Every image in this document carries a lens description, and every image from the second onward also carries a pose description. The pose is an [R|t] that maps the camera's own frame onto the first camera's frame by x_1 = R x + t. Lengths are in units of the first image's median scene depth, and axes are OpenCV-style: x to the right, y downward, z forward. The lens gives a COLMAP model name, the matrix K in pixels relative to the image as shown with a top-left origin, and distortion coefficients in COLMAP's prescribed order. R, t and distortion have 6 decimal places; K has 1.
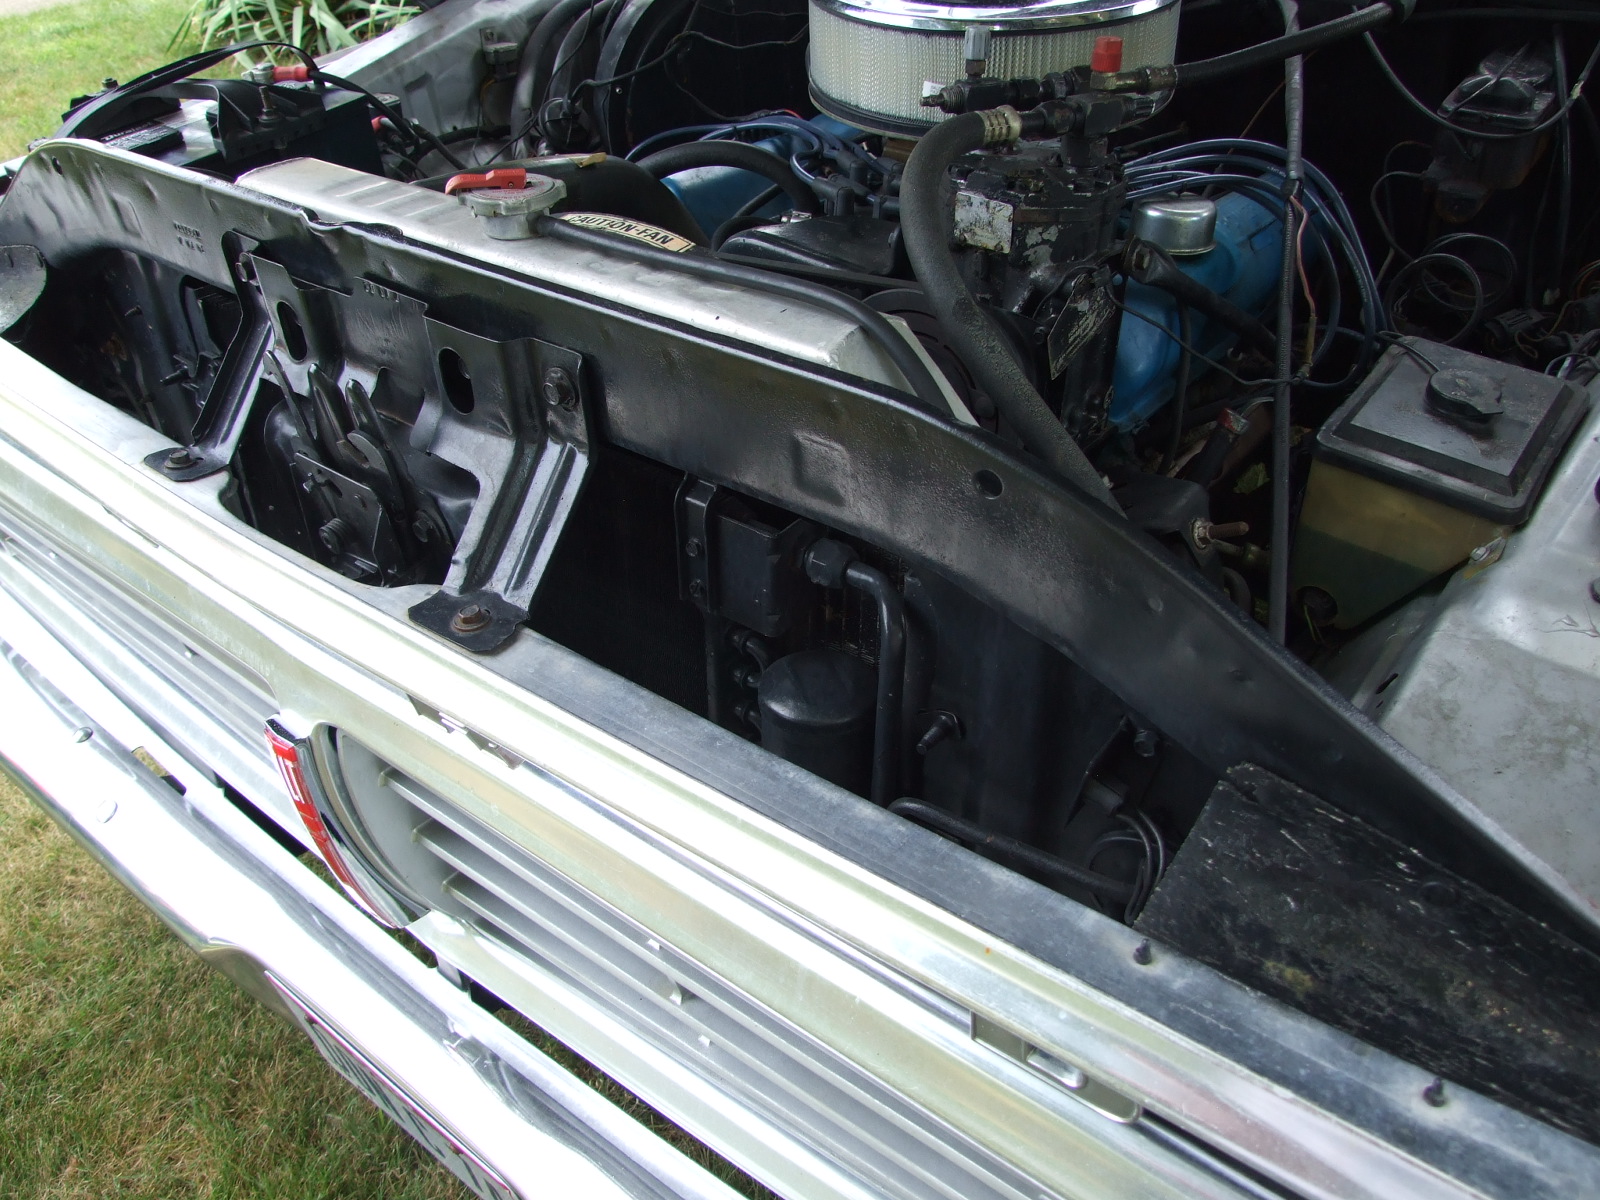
lens RADIAL K [[1276.2, 0, 797.4], [0, 1276.2, 554.3], [0, 0, 1]] dist [-0.063845, 0.057972]
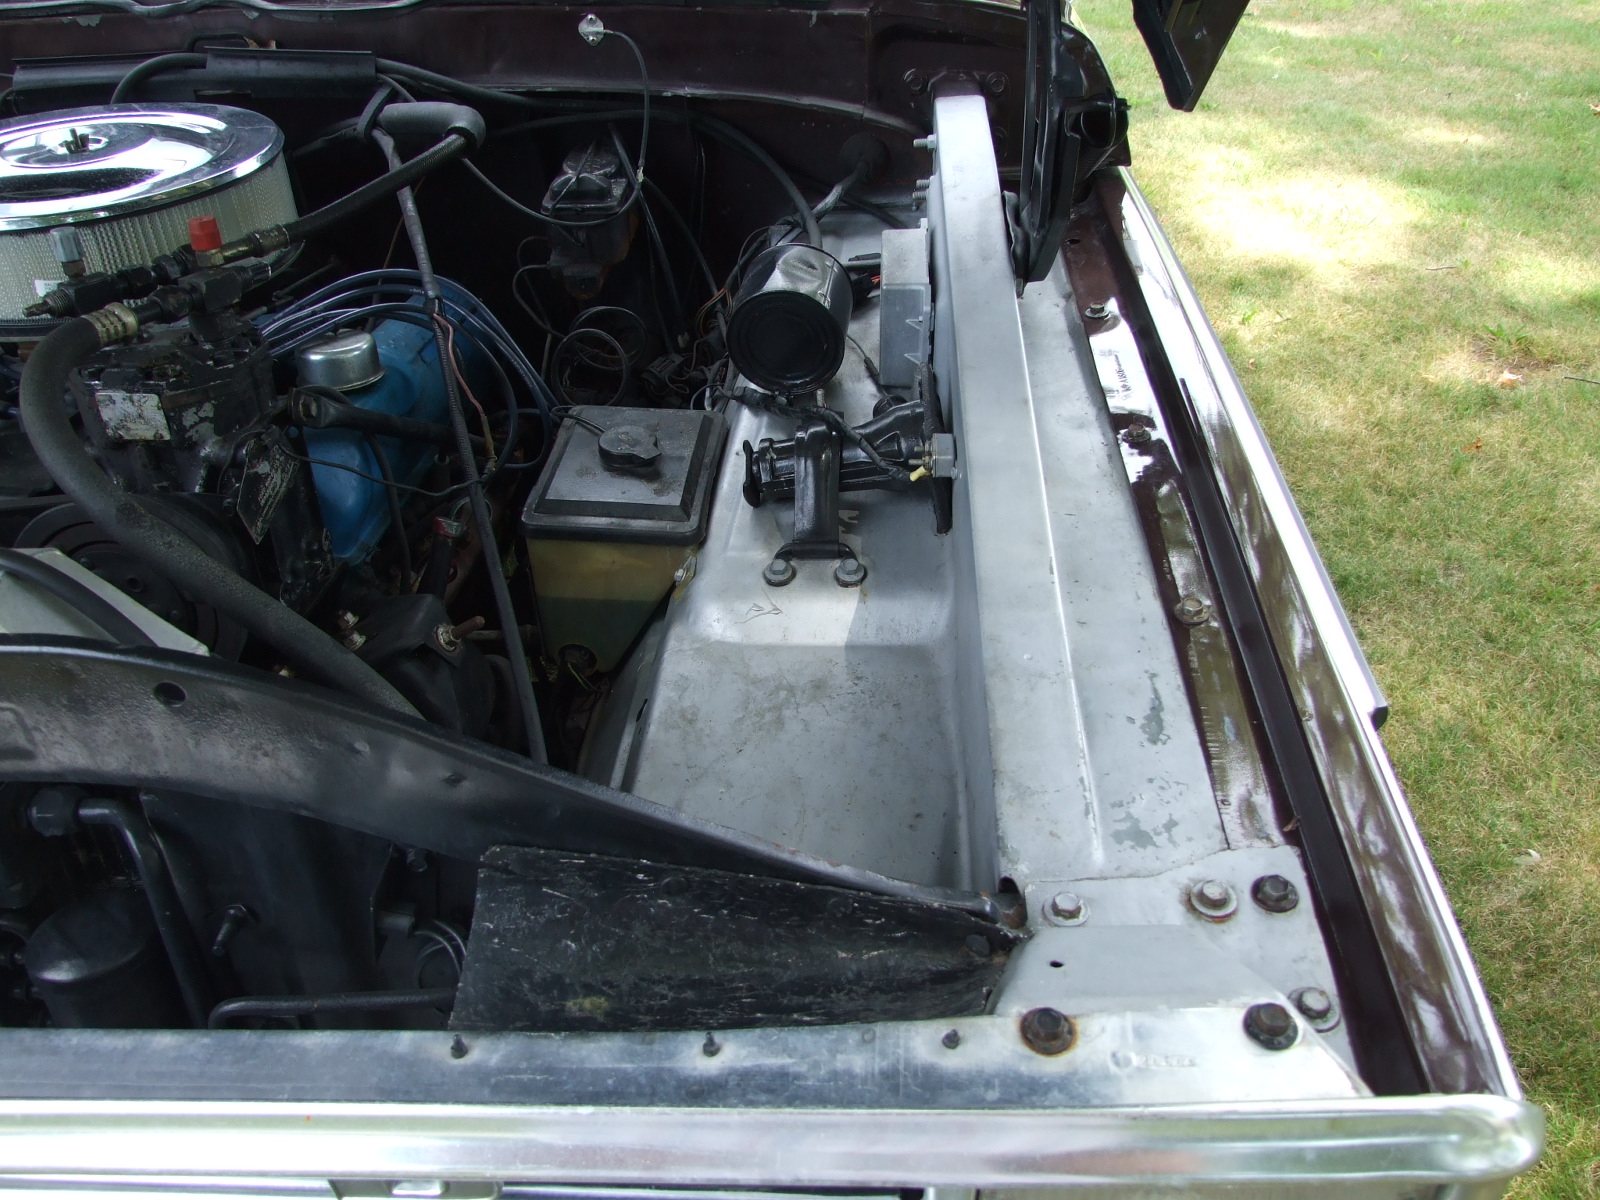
lens RADIAL K [[1276.2, 0, 797.4], [0, 1276.2, 554.3], [0, 0, 1]] dist [-0.063845, 0.057972]
pose [[0.821188, -0.299558, 0.485712, 0.062083], [0.330507, 0.943520, 0.023122, -0.010115], [-0.465205, 0.141544, 0.873813, -0.088799]]
